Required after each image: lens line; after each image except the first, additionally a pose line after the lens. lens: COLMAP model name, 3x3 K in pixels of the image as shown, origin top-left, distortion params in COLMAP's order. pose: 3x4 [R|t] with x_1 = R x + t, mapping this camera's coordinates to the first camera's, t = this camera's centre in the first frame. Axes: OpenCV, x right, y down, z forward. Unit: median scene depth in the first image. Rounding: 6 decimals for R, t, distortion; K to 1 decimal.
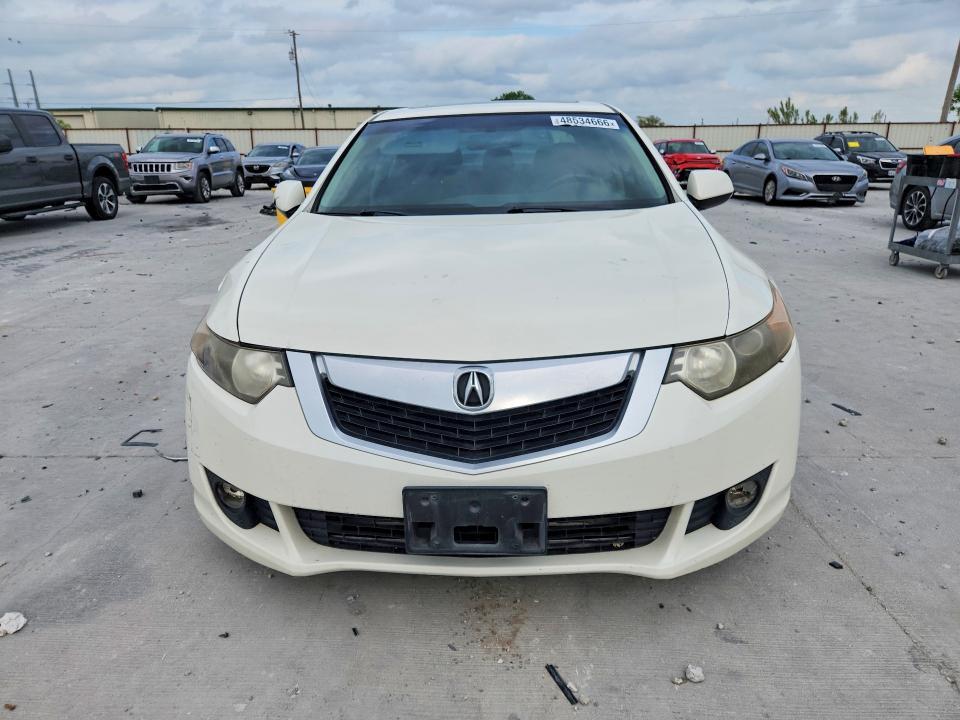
lens RADIAL K [[683.0, 0, 480.0], [0, 683.0, 360.0], [0, 0, 1]] dist [0.104635, -0.088991]
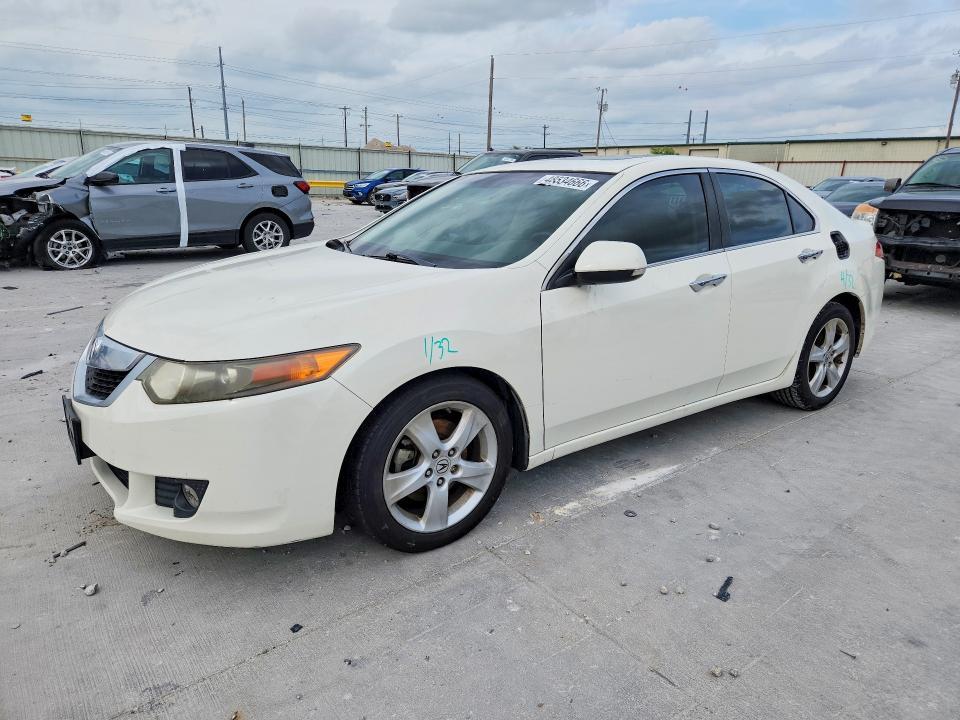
lens RADIAL K [[683.8, 0, 470.4], [0, 683.8, 360.2], [0, 0, 1]] dist [0.098871, -0.105718]
pose [[0.597172, 0.233872, -0.767261, 0.119250], [-0.262086, 0.960939, 0.088922, -0.020007], [0.758087, 0.147986, 0.635141, 0.045946]]
